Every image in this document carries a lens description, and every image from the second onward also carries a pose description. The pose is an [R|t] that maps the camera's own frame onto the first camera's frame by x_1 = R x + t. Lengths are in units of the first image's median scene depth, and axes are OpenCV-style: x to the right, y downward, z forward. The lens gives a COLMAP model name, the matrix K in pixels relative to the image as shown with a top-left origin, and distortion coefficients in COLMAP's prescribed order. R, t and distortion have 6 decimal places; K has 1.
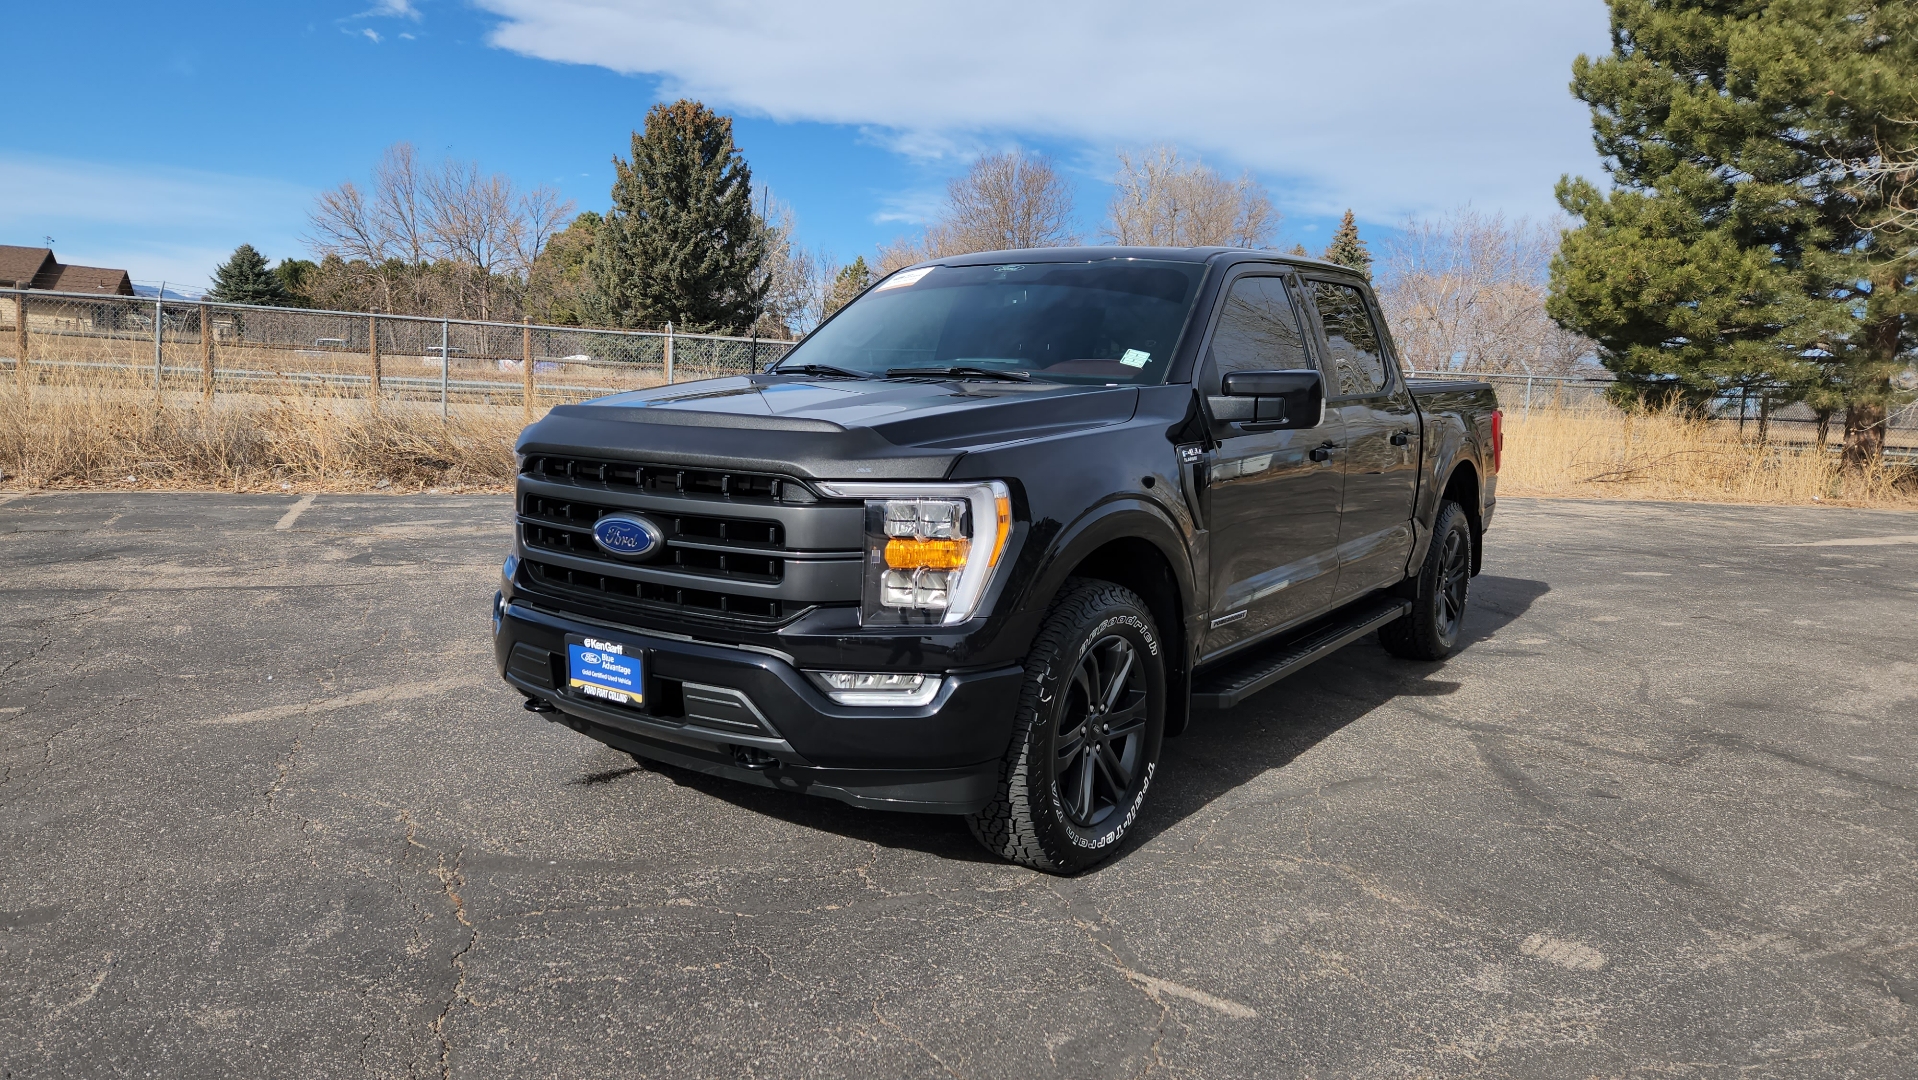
lens RADIAL K [[1308.4, 0, 919.4], [0, 1308.4, 527.6], [0, 0, 1]] dist [0.074416, -0.059811]
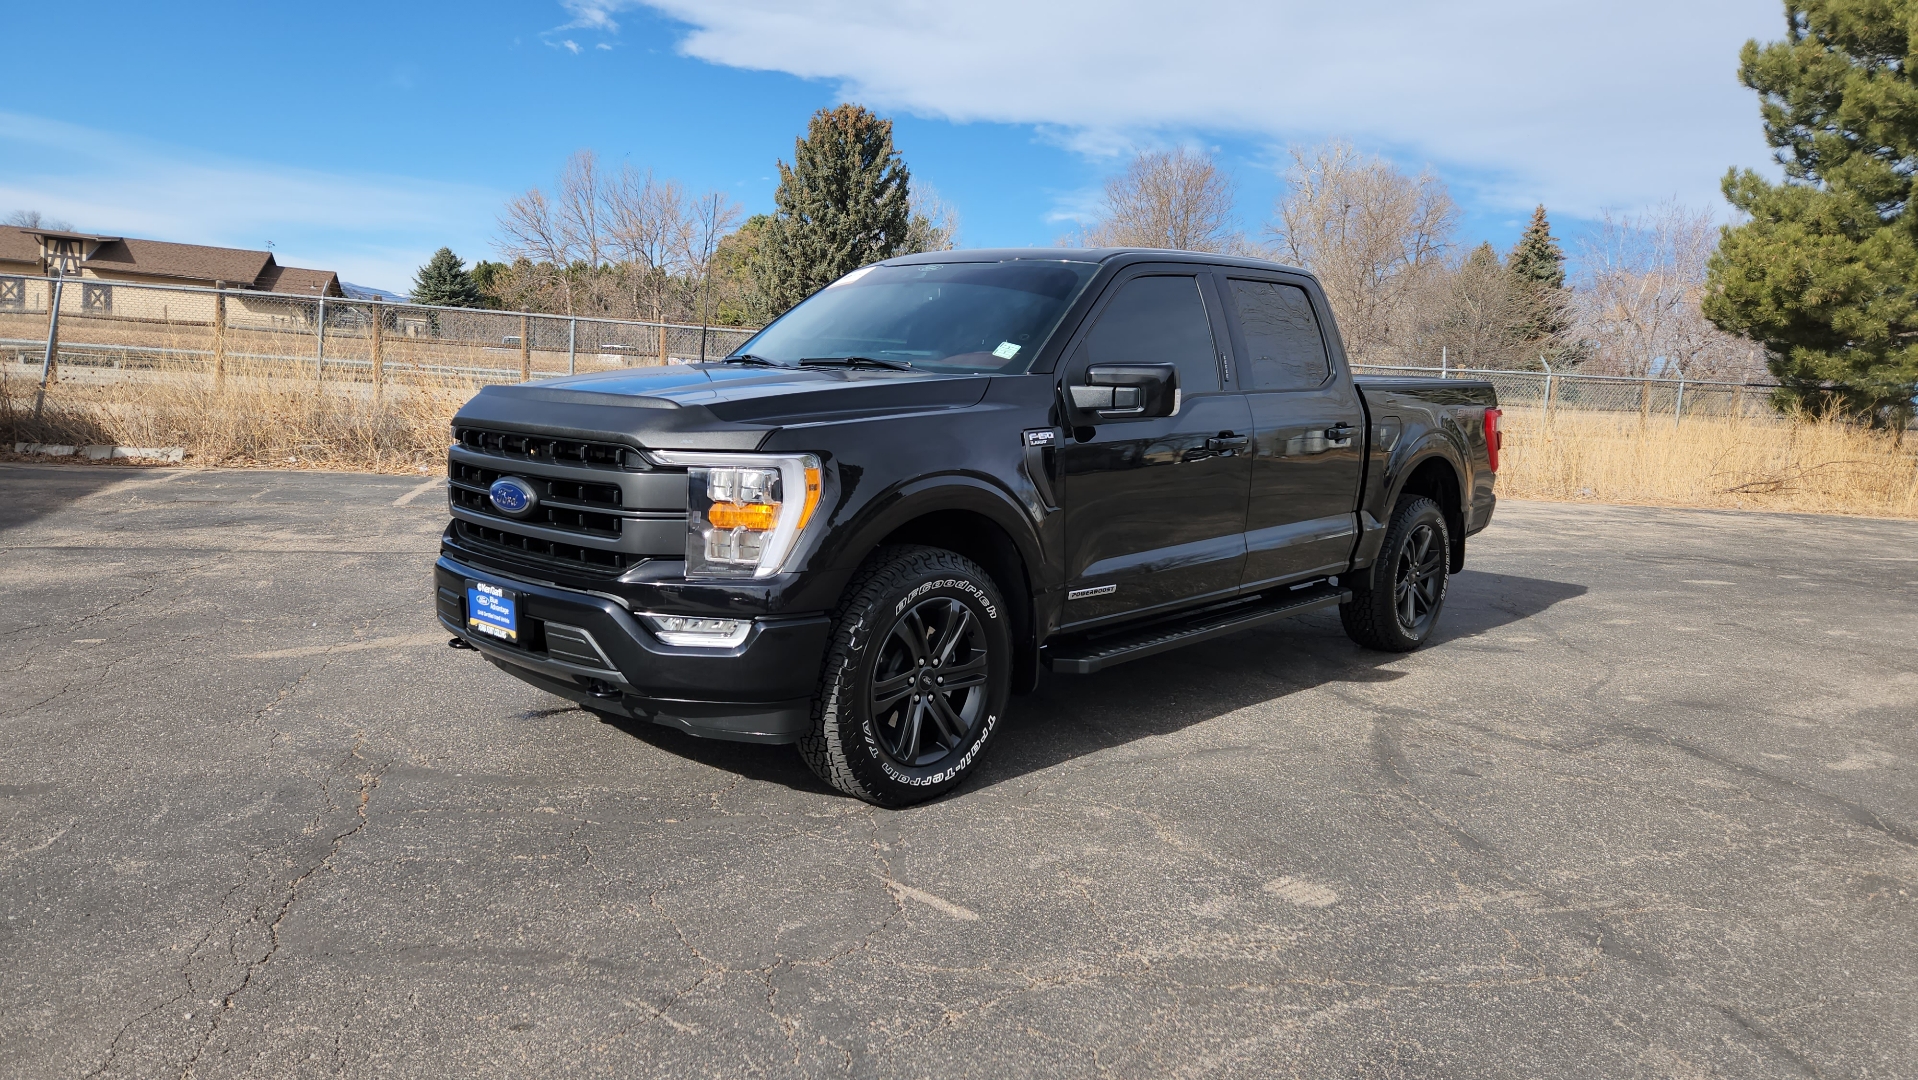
lens RADIAL K [[1308.1, 0, 918.5], [0, 1308.1, 542.8], [0, 0, 1]] dist [0.078600, -0.064887]
pose [[0.991130, 0.026402, -0.130249, 0.044985], [-0.024999, 0.999611, 0.012393, 0.003734], [0.130525, -0.009027, 0.991404, -0.017770]]
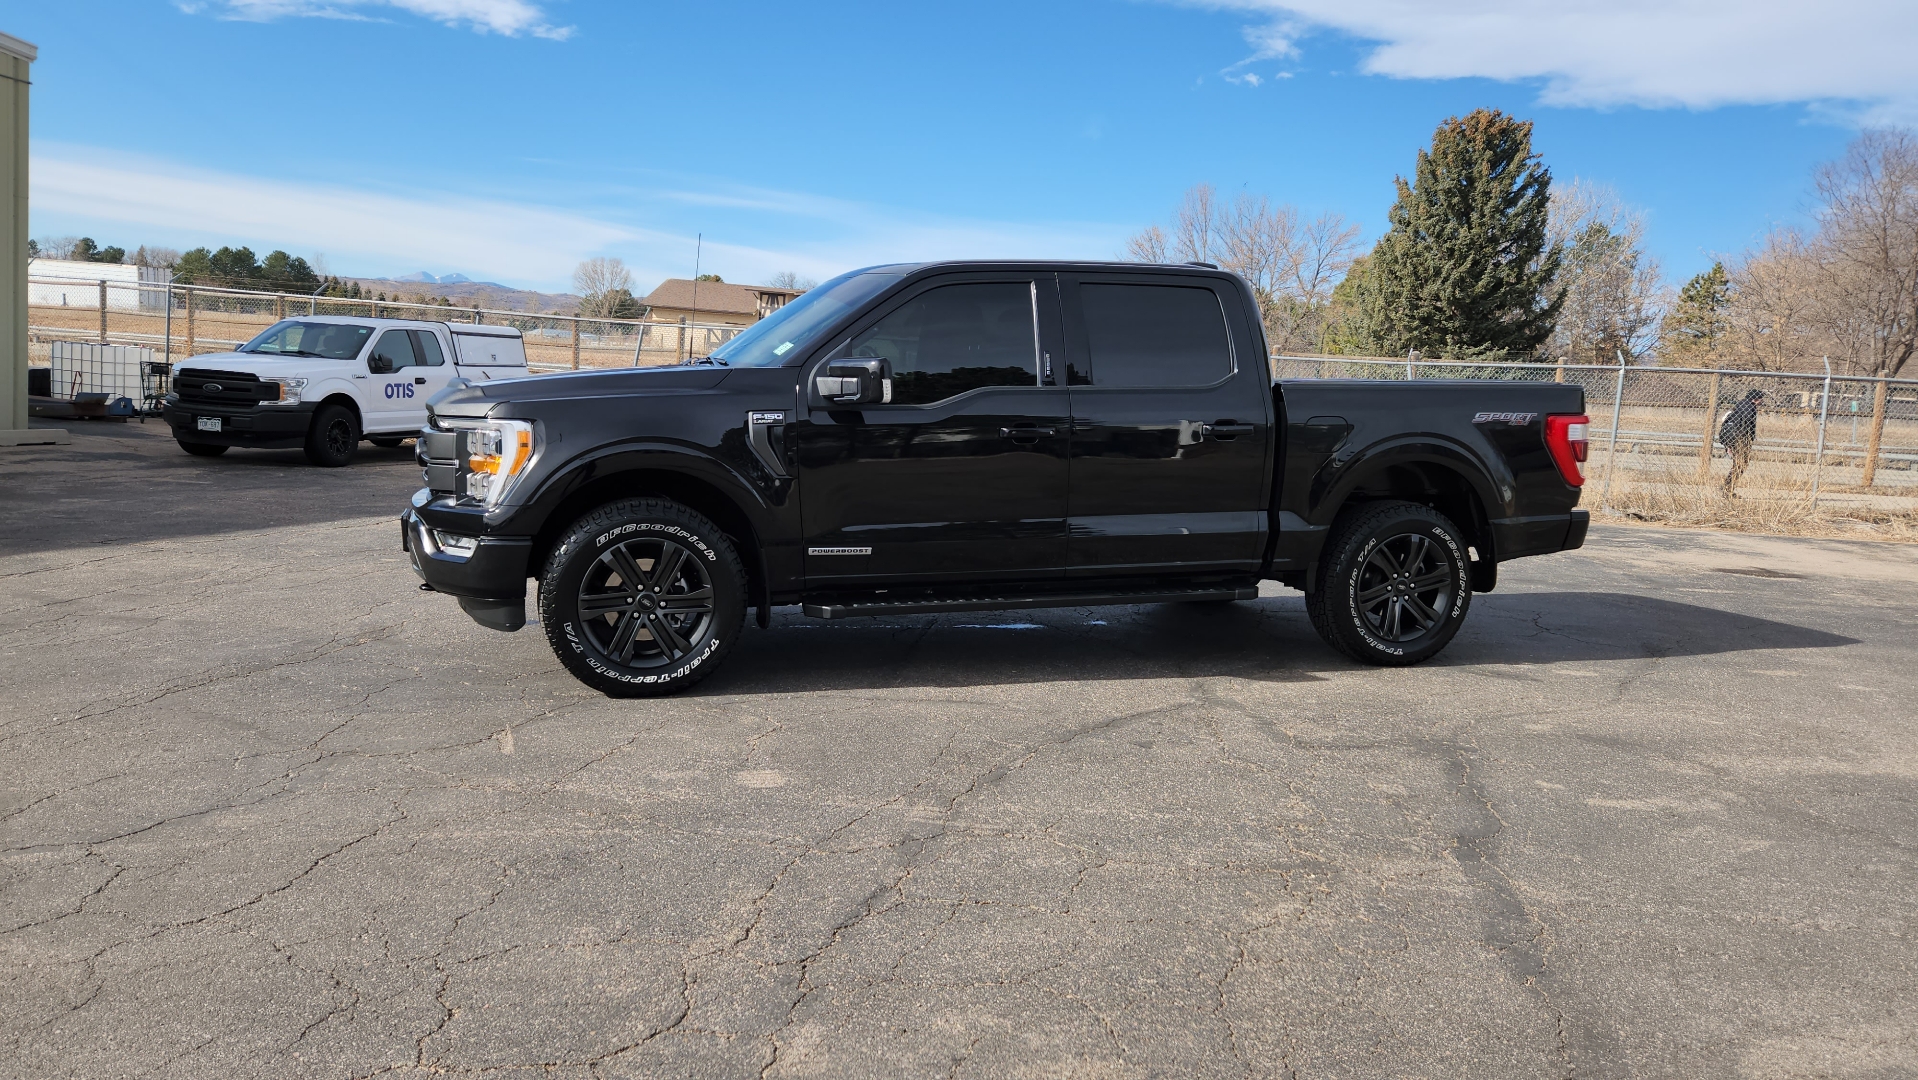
lens RADIAL K [[1317.2, 0, 901.2], [0, 1317.2, 546.2], [0, 0, 1]] dist [0.076671, -0.058390]
pose [[0.800001, 0.077726, -0.594943, 0.201225], [-0.082975, 0.996378, 0.018596, 0.006914], [0.594234, 0.034489, 0.803552, -0.000263]]
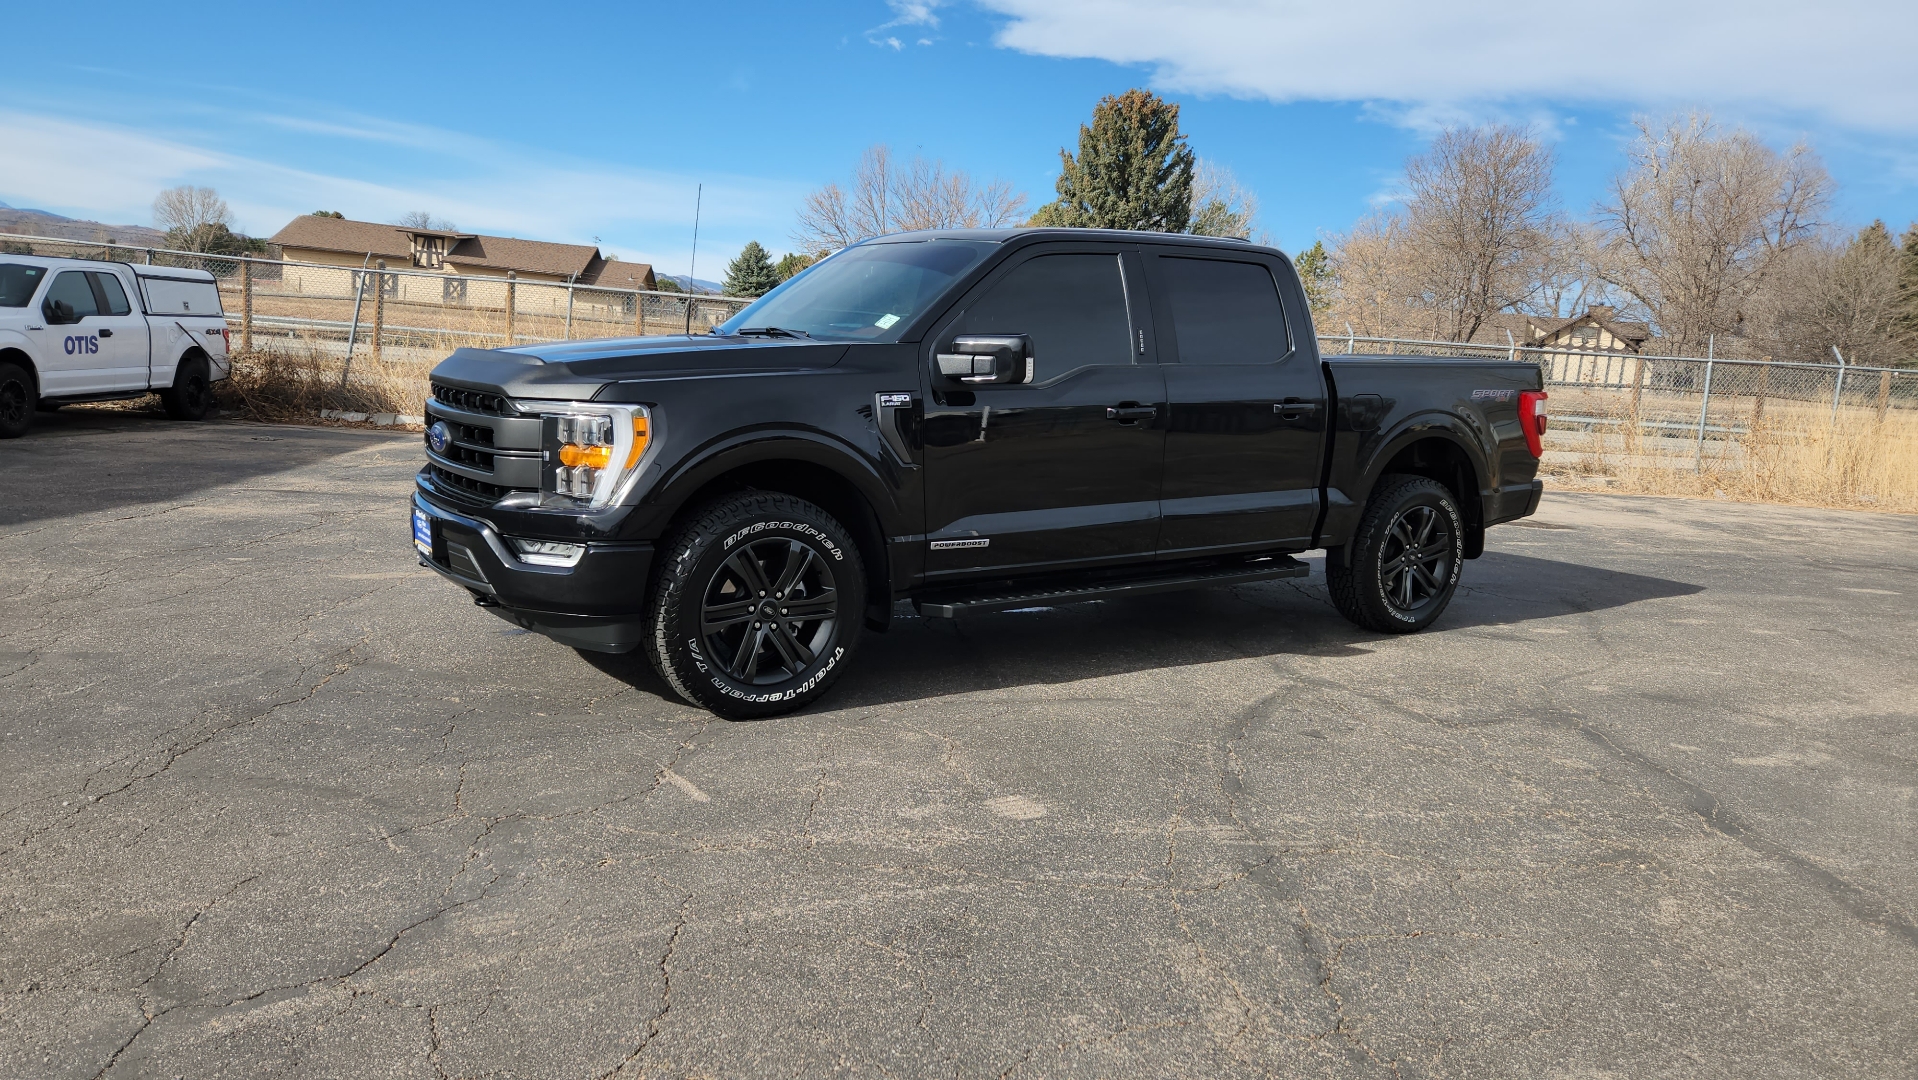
lens RADIAL K [[1309.9, 0, 927.5], [0, 1309.9, 552.5], [0, 0, 1]] dist [0.089079, -0.081878]
pose [[0.935869, 0.070635, -0.345195, 0.118228], [-0.061944, 0.997424, 0.036159, 0.006966], [0.346860, -0.012457, 0.937834, -0.022813]]
